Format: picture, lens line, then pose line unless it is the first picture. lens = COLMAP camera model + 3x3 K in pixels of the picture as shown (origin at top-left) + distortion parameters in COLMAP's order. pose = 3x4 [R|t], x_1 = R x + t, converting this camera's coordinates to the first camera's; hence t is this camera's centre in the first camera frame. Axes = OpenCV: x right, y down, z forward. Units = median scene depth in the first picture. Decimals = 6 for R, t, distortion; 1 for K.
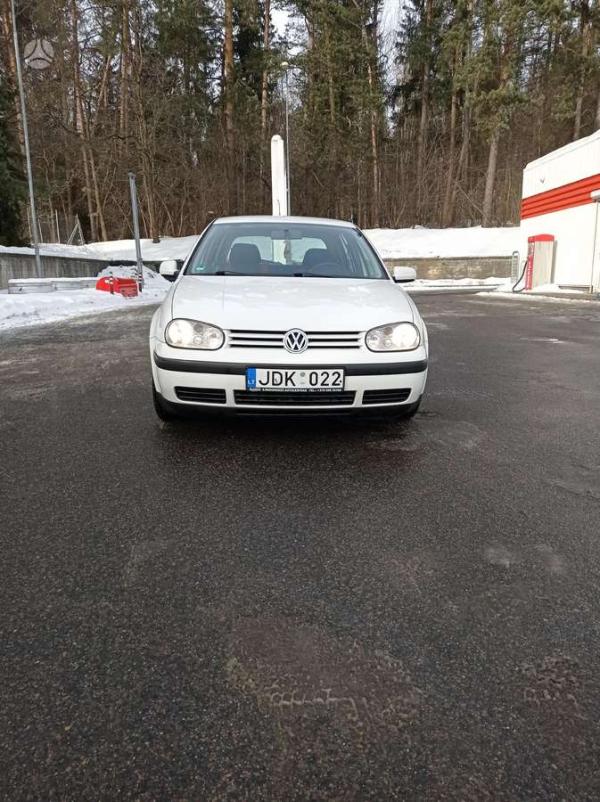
lens RADIAL K [[617.0, 0, 298.0], [0, 617.0, 402.6], [0, 0, 1]] dist [0.018984, -0.006754]
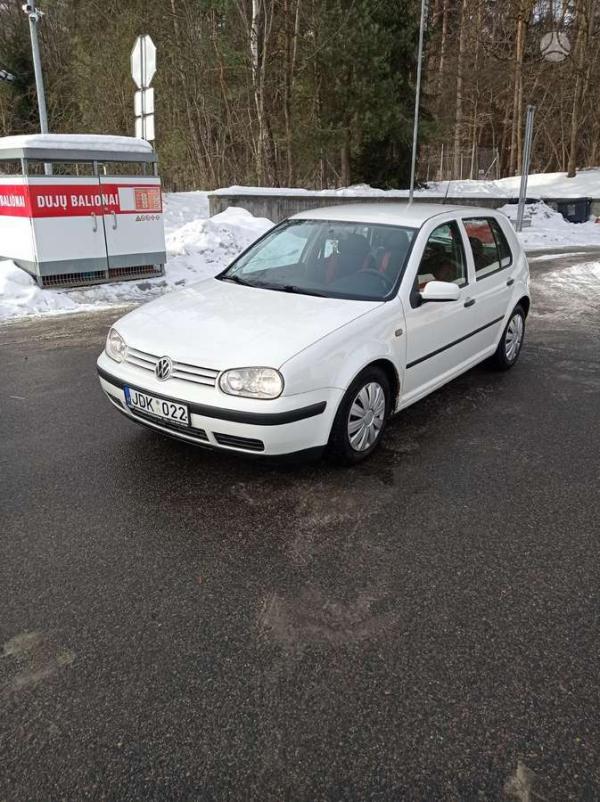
lens RADIAL K [[617.0, 0, 301.8], [0, 617.0, 401.5], [0, 0, 1]] dist [0.018984, -0.006754]
pose [[0.755877, 0.218284, -0.617254, 0.812785], [-0.146813, 0.975286, 0.165113, -0.249052], [0.638041, -0.034185, 0.769243, 0.357233]]
